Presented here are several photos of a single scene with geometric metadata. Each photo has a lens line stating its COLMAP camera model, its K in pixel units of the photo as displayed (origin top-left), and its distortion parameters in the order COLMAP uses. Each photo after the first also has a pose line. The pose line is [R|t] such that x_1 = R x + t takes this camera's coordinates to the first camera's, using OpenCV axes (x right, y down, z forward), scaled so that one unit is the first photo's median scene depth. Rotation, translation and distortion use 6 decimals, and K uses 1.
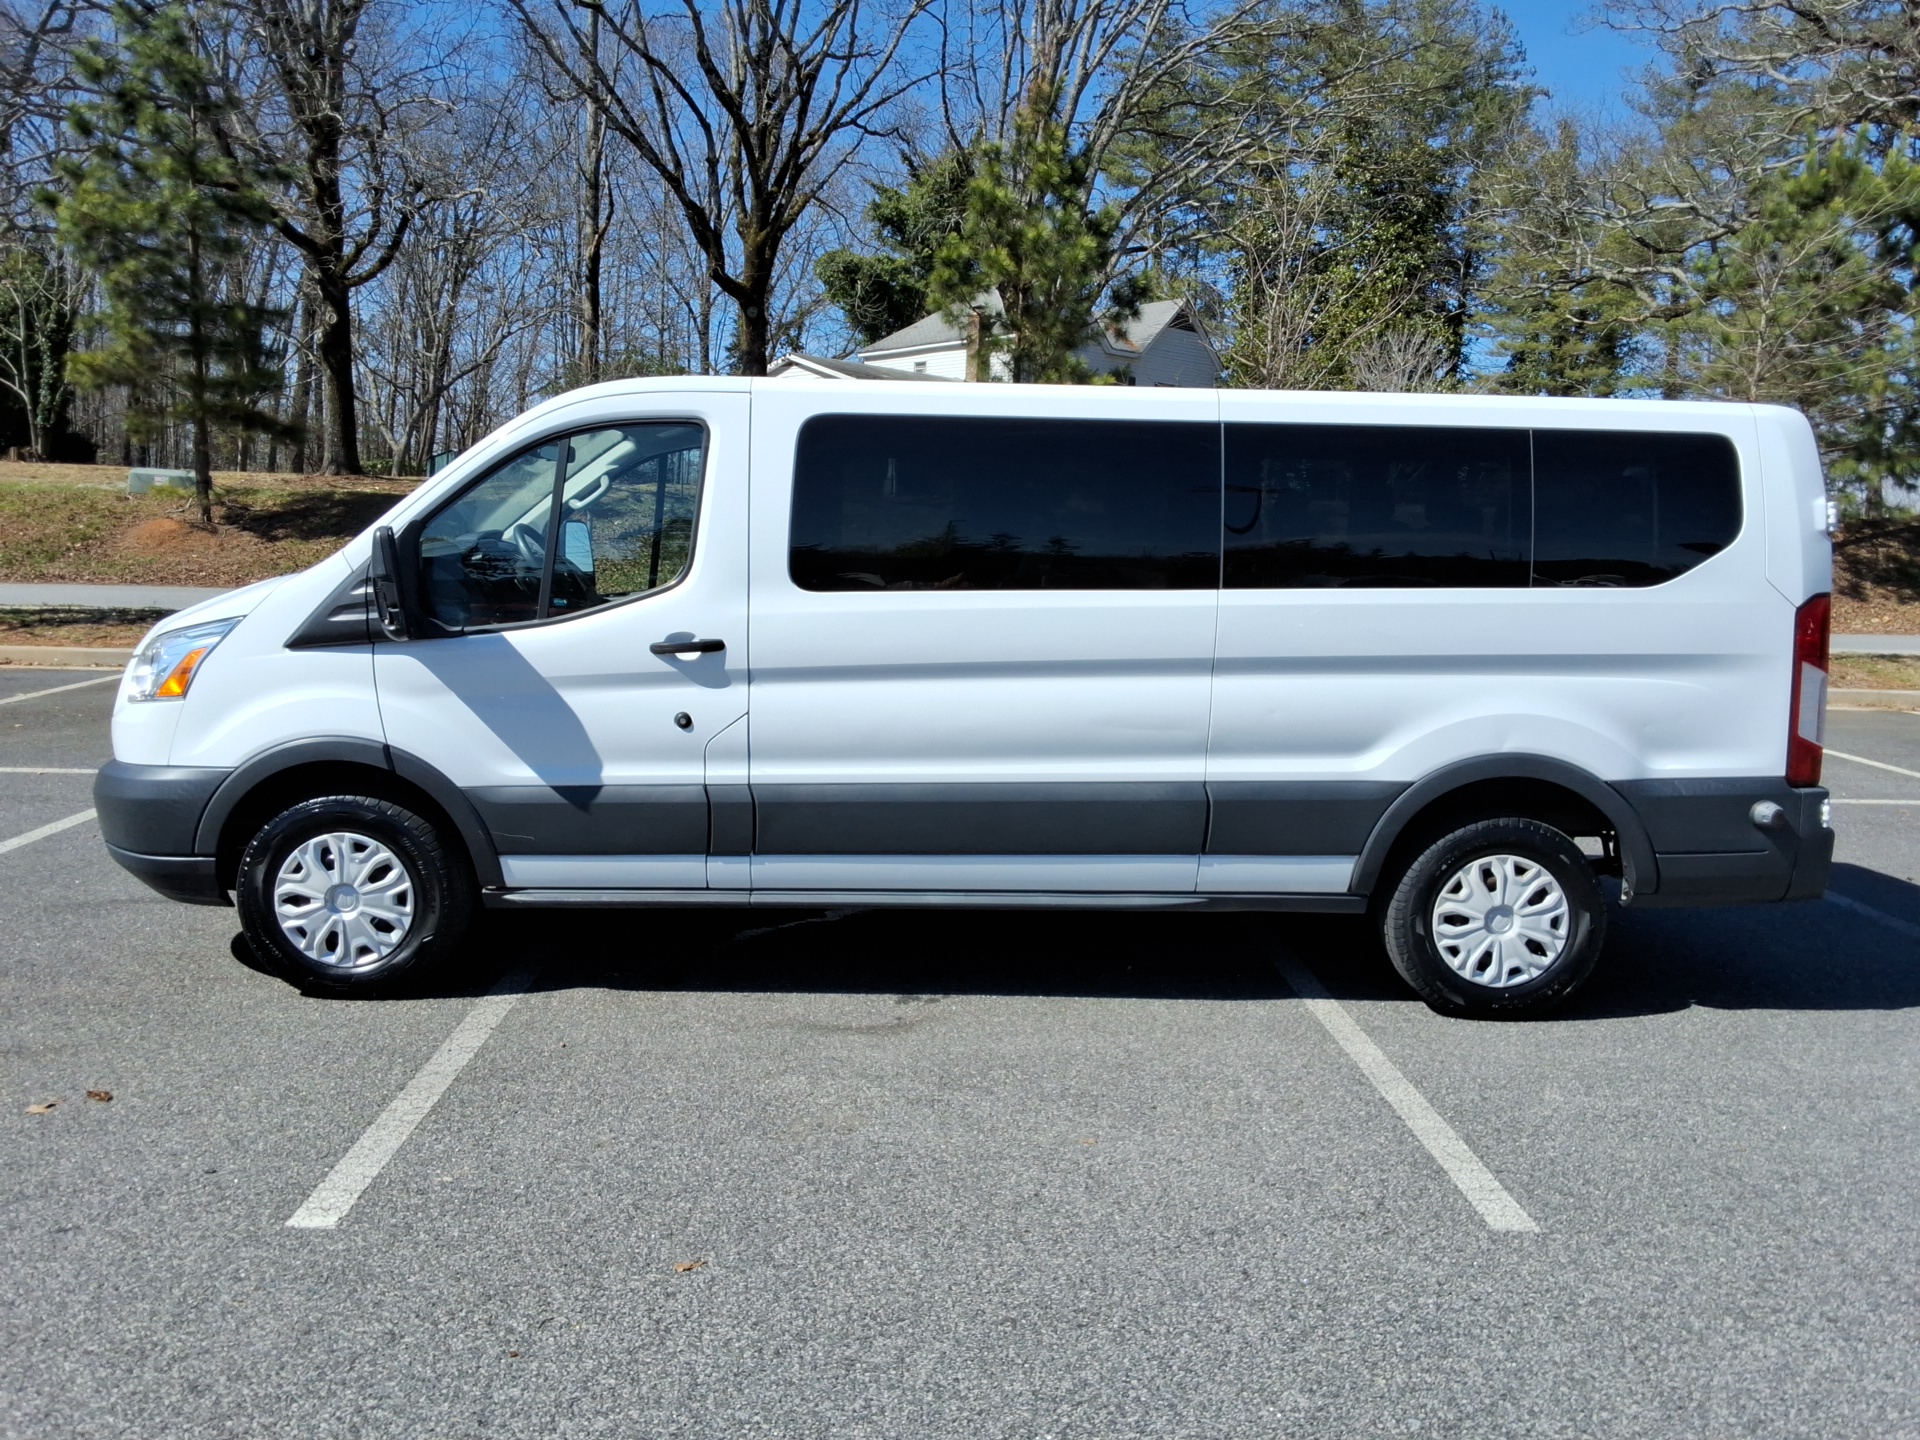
lens RADIAL K [[1554.5, 0, 963.7], [0, 1554.5, 748.8], [0, 0, 1]] dist [0.112835, -0.139973]
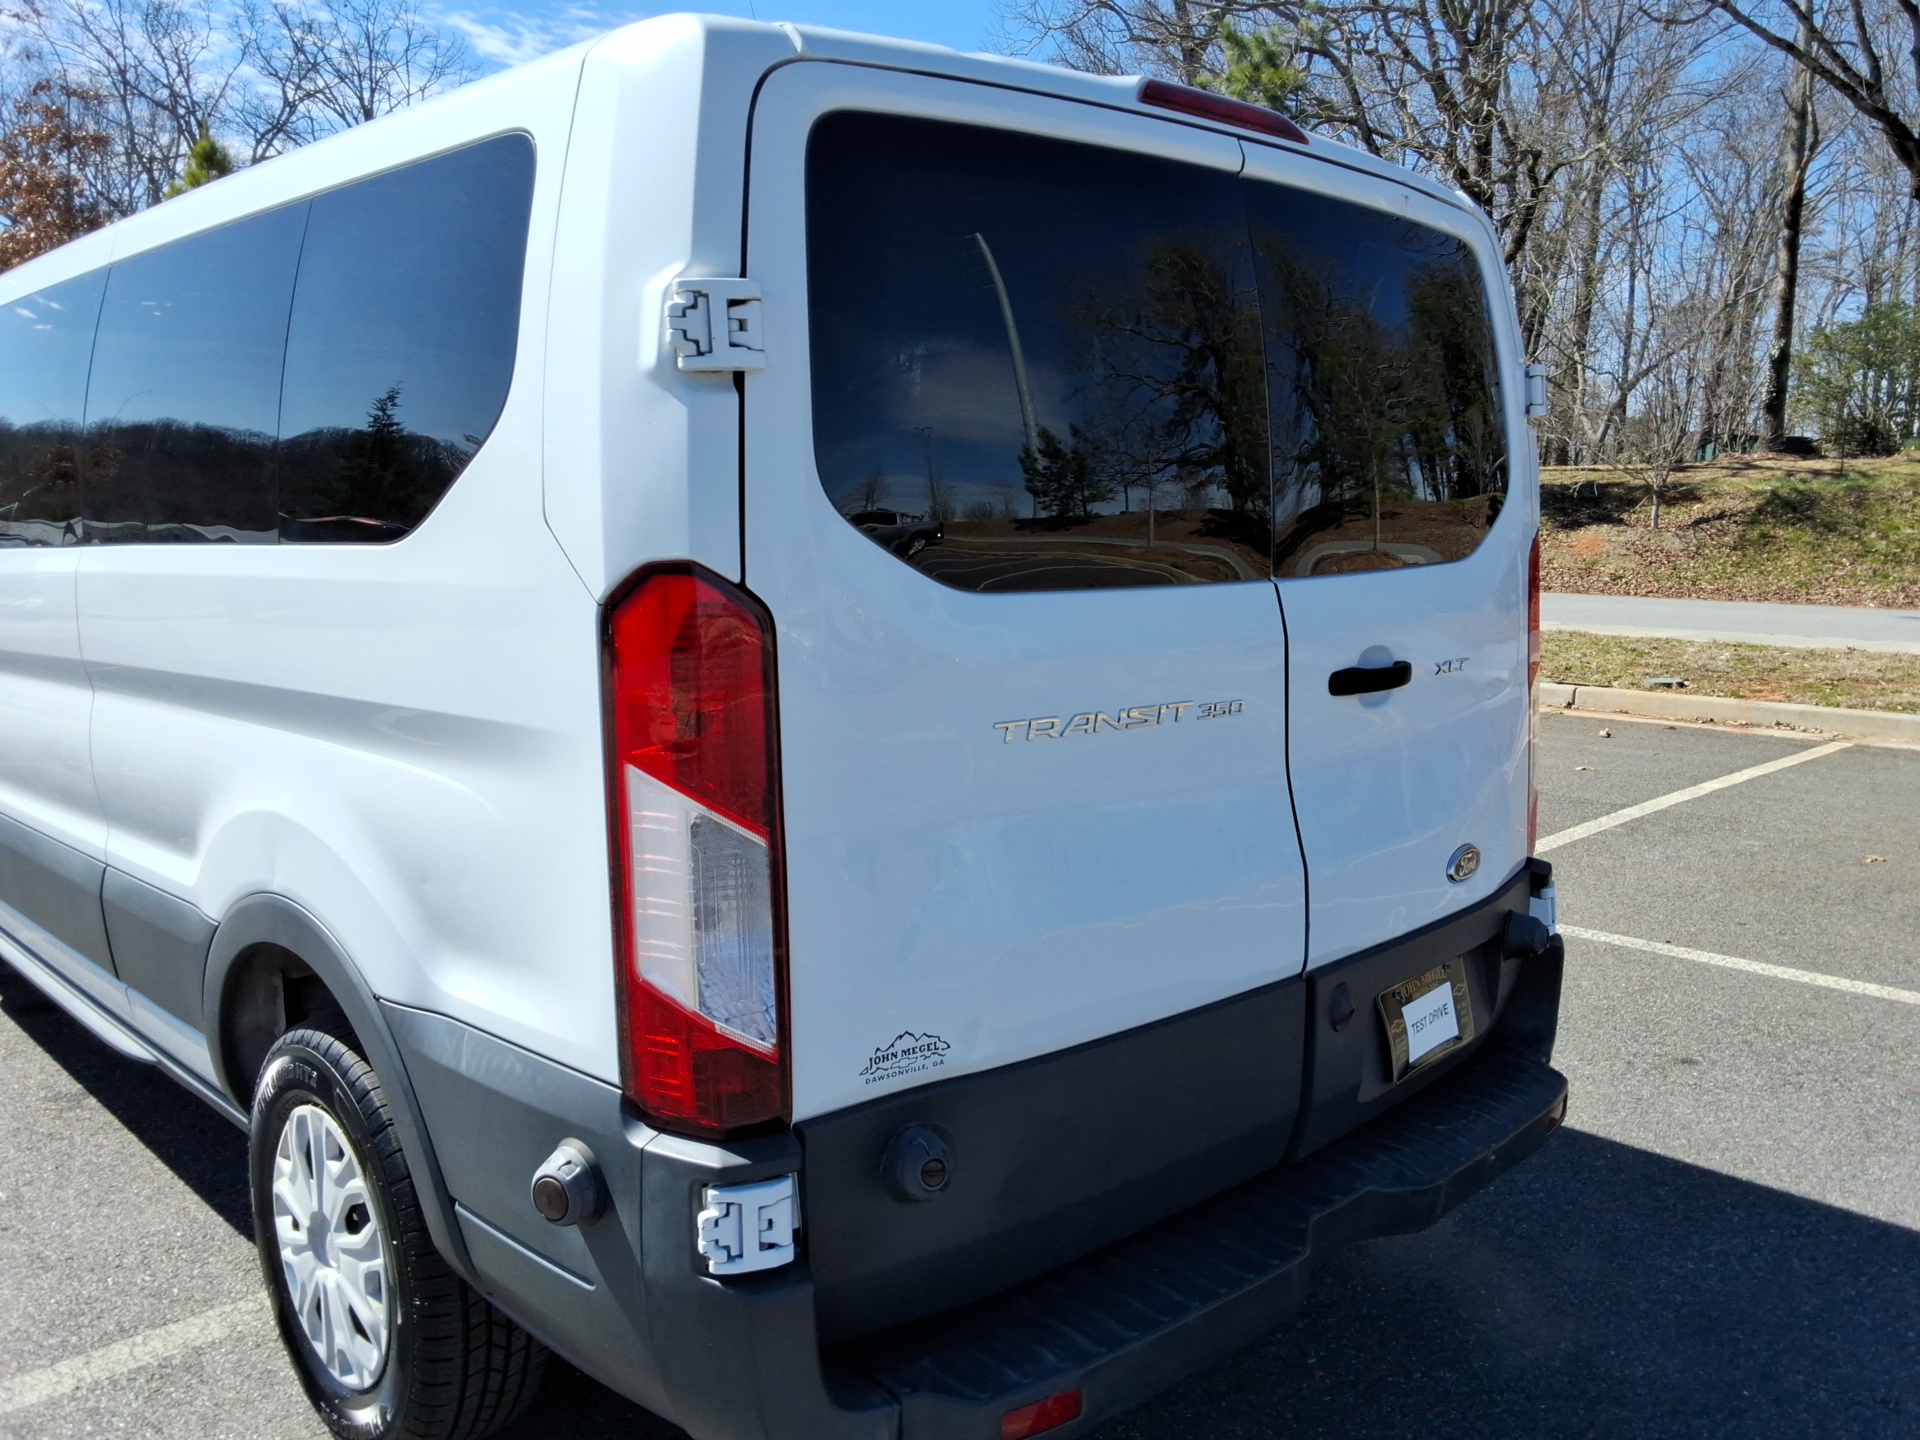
lens RADIAL K [[1550.0, 0, 964.4], [0, 1550.0, 720.3], [0, 0, 1]] dist [0.103024, -0.152103]
pose [[0.667848, 0.078106, -0.740188, 0.826594], [-0.090948, 0.995590, 0.022997, -0.078834], [0.738720, 0.051960, 0.672007, 0.828035]]
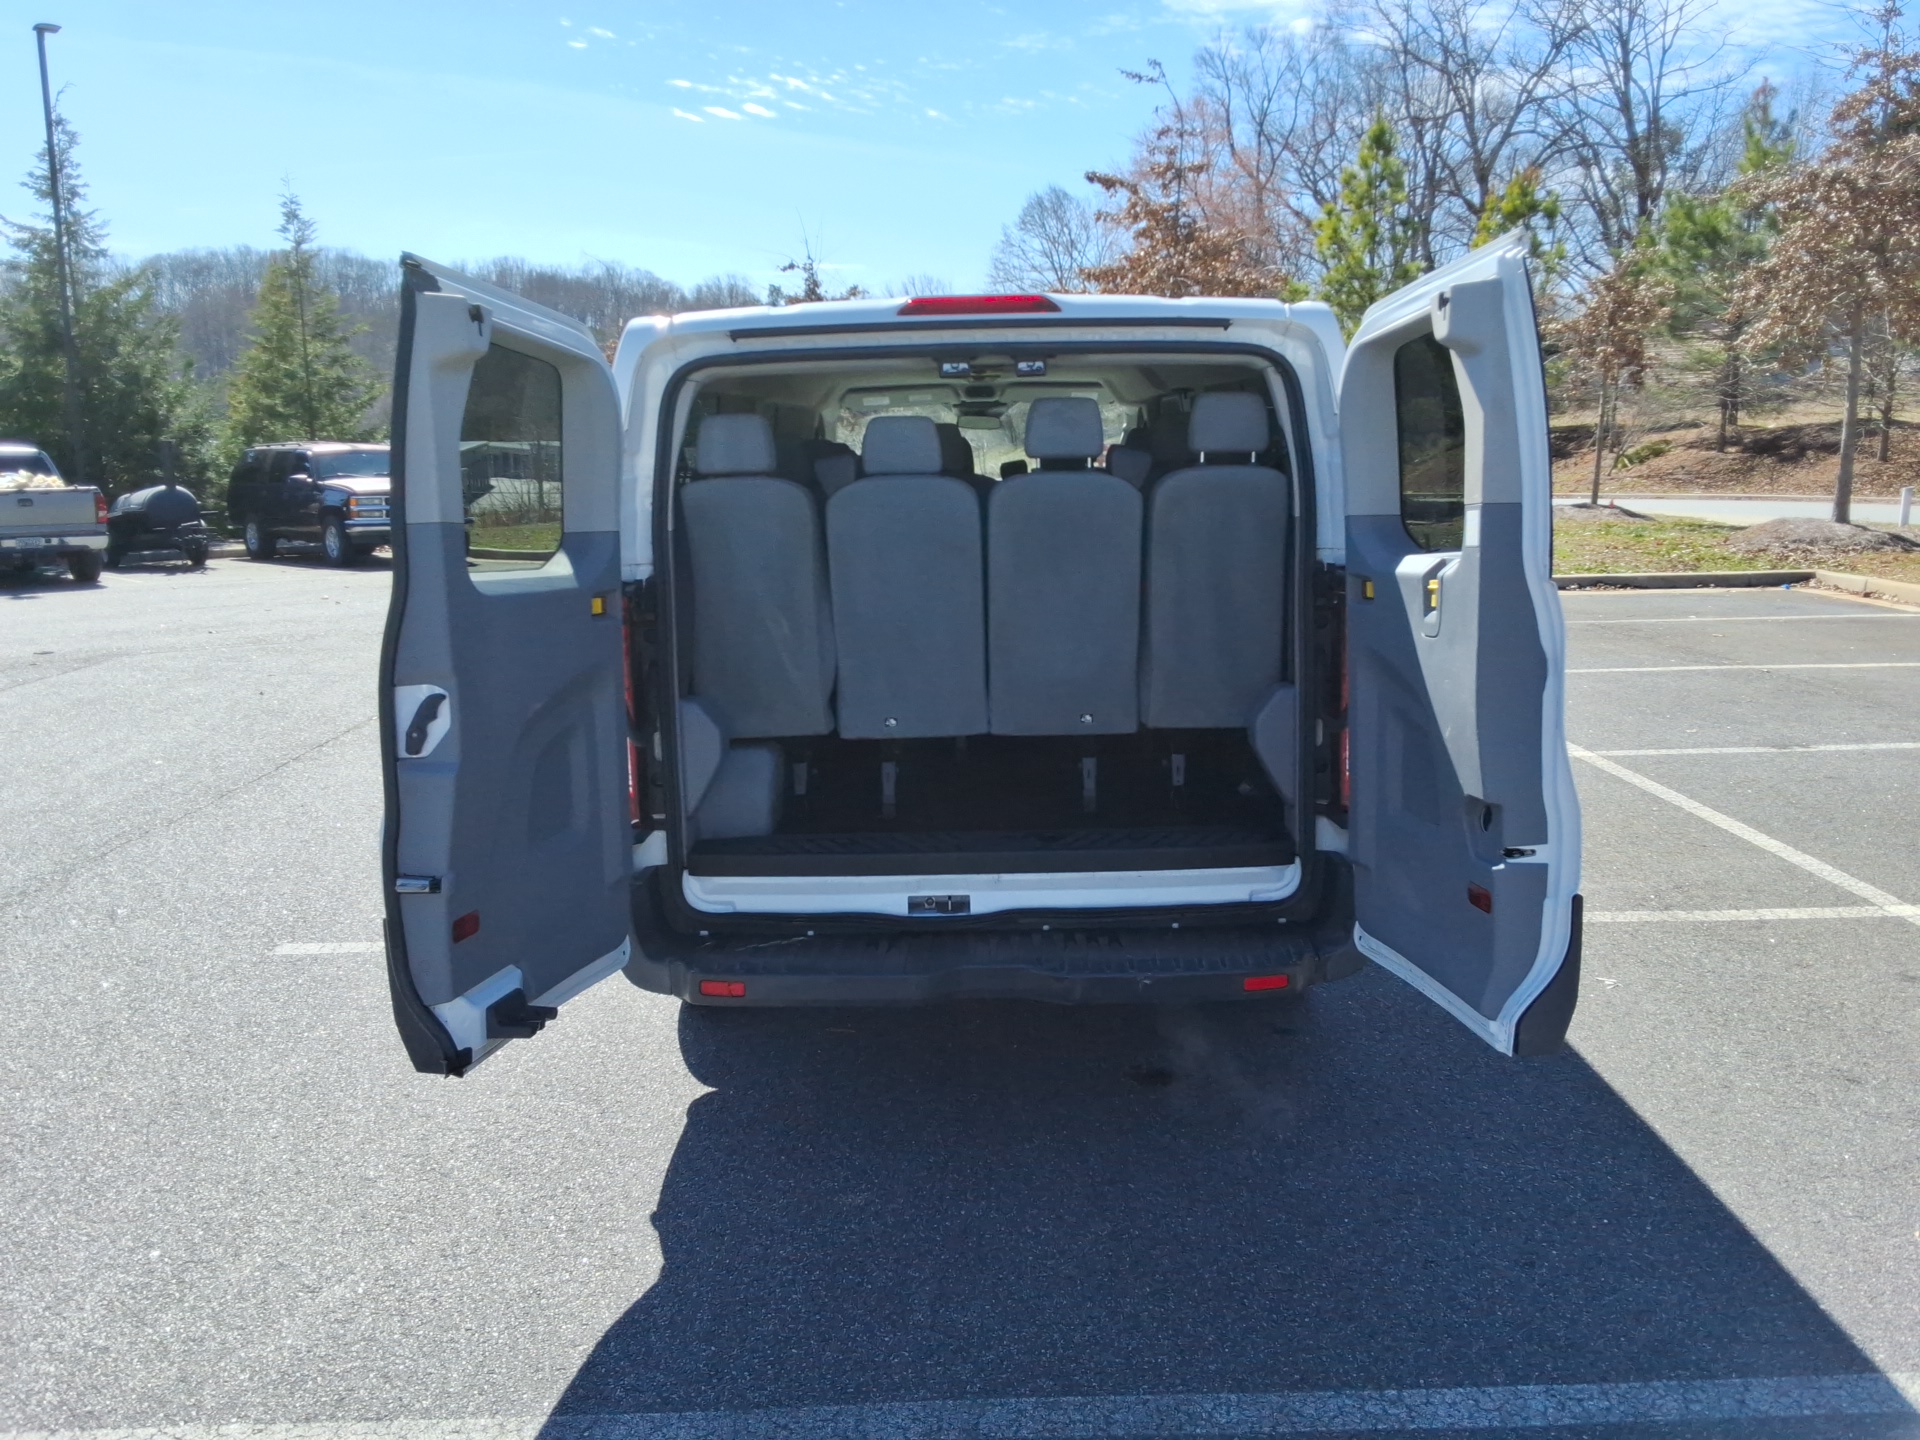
lens RADIAL K [[1566.7, 0, 945.4], [0, 1566.7, 672.0], [0, 0, 1]] dist [0.106488, -0.151160]
pose [[-0.054387, 0.124465, -0.990732, 1.297380], [-0.131012, 0.982734, 0.130652, -0.171211], [0.989888, 0.136904, -0.037141, 1.201857]]
